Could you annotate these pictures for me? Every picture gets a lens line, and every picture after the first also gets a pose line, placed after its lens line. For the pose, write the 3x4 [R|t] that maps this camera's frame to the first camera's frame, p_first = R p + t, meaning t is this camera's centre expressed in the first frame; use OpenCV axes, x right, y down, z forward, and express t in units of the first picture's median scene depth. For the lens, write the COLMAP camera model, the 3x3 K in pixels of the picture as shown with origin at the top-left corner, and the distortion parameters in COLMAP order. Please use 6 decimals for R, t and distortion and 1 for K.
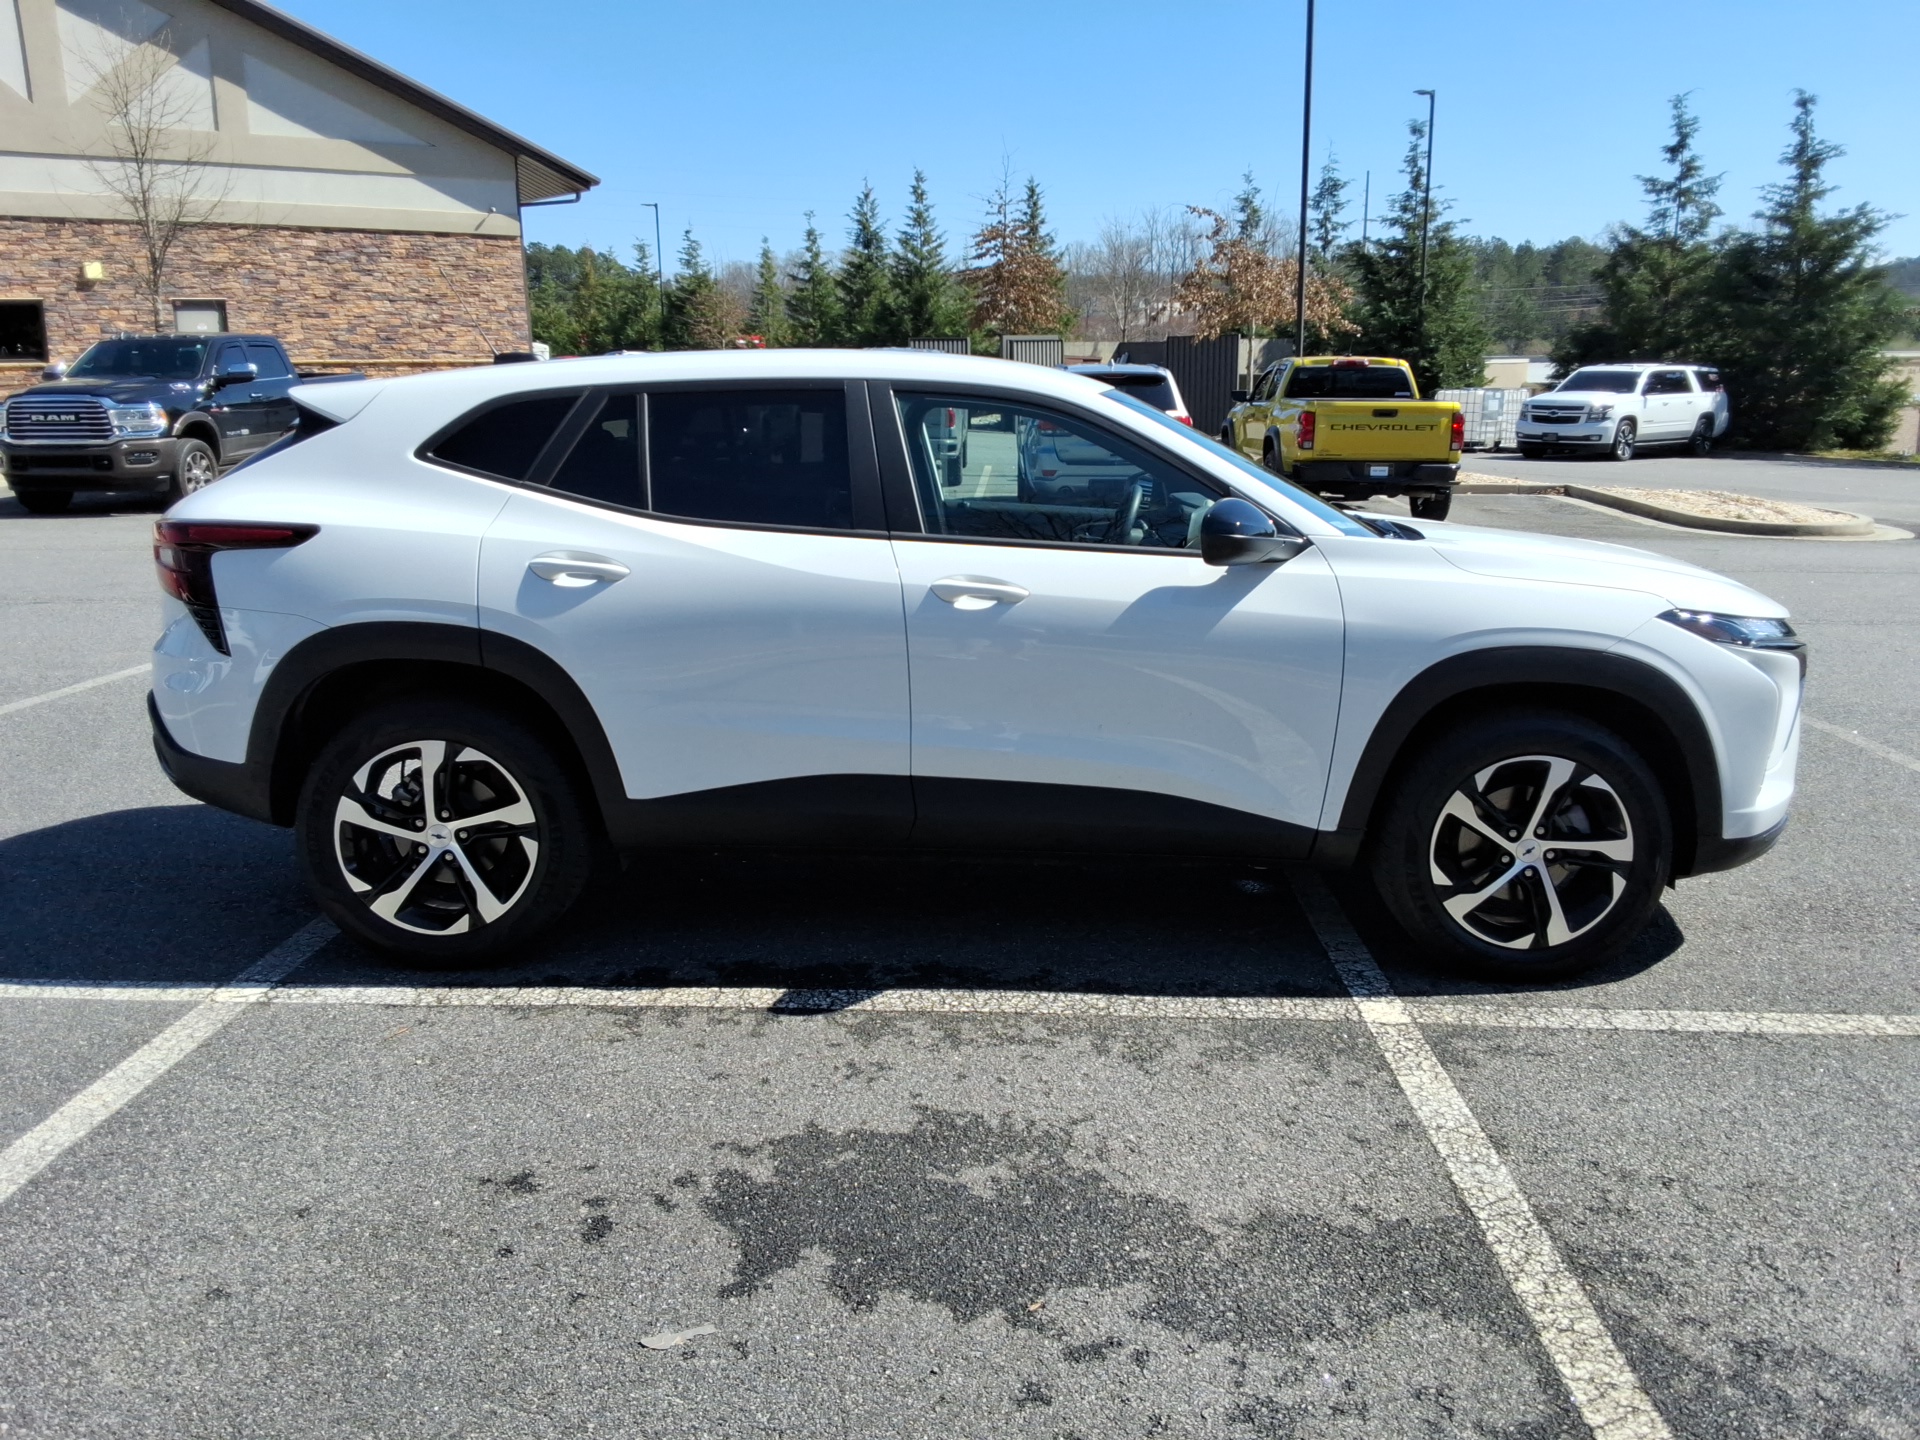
lens RADIAL K [[1594.9, 0, 977.9], [0, 1594.9, 720.2], [0, 0, 1]] dist [0.102681, -0.174310]
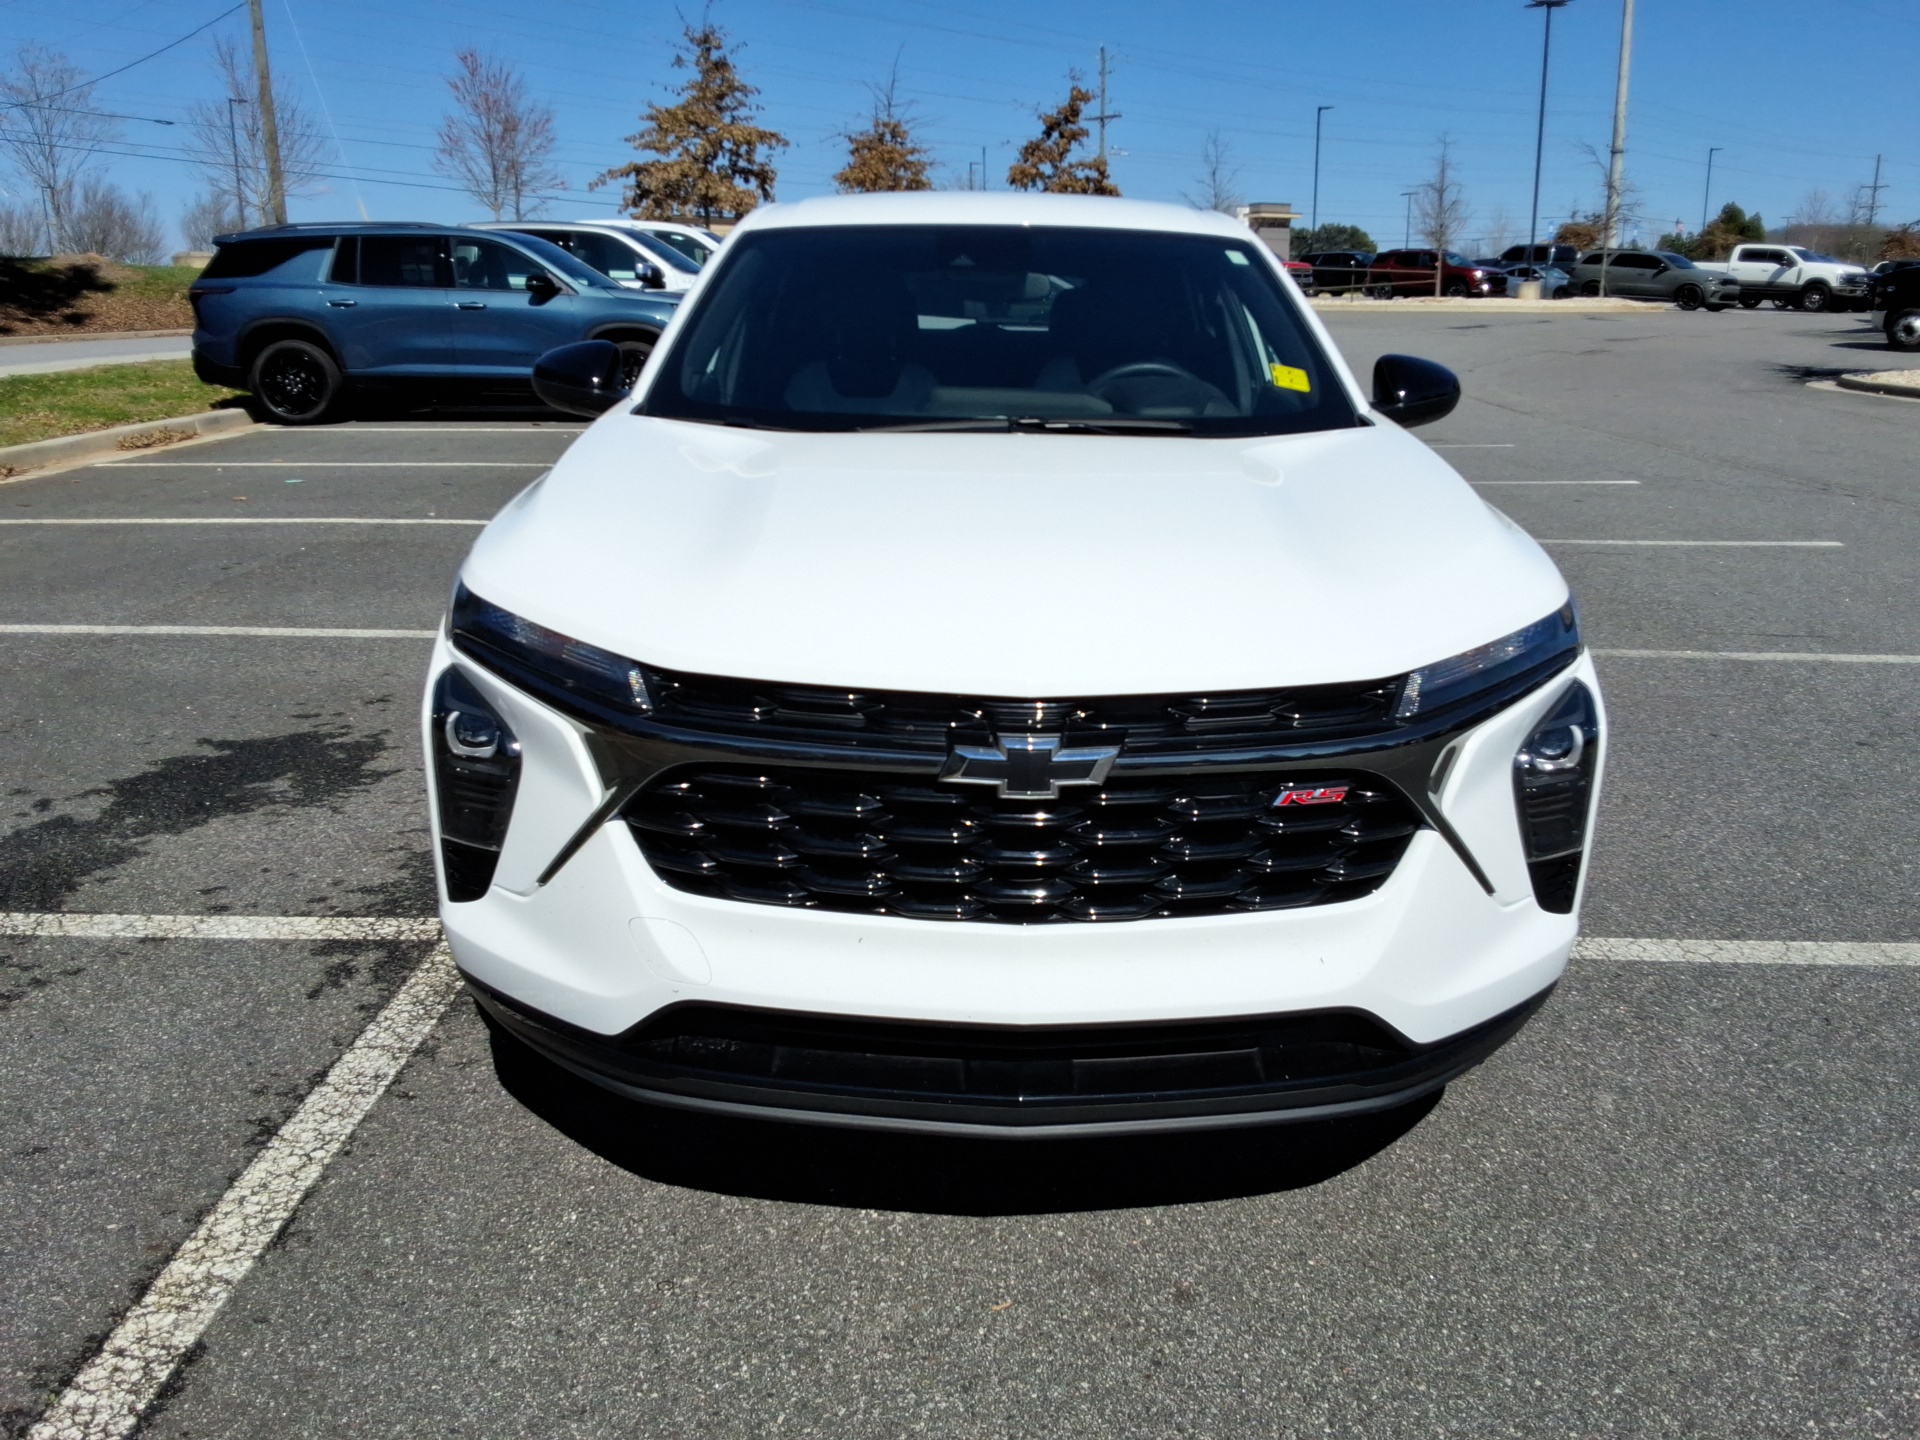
lens RADIAL K [[1594.9, 0, 977.9], [0, 1594.9, 720.2], [0, 0, 1]] dist [0.102681, -0.174310]
pose [[-0.010647, 0.251256, -0.967862, 1.228008], [-0.221956, 0.943177, 0.247290, -0.234109], [0.974999, 0.217455, 0.045726, 1.375773]]
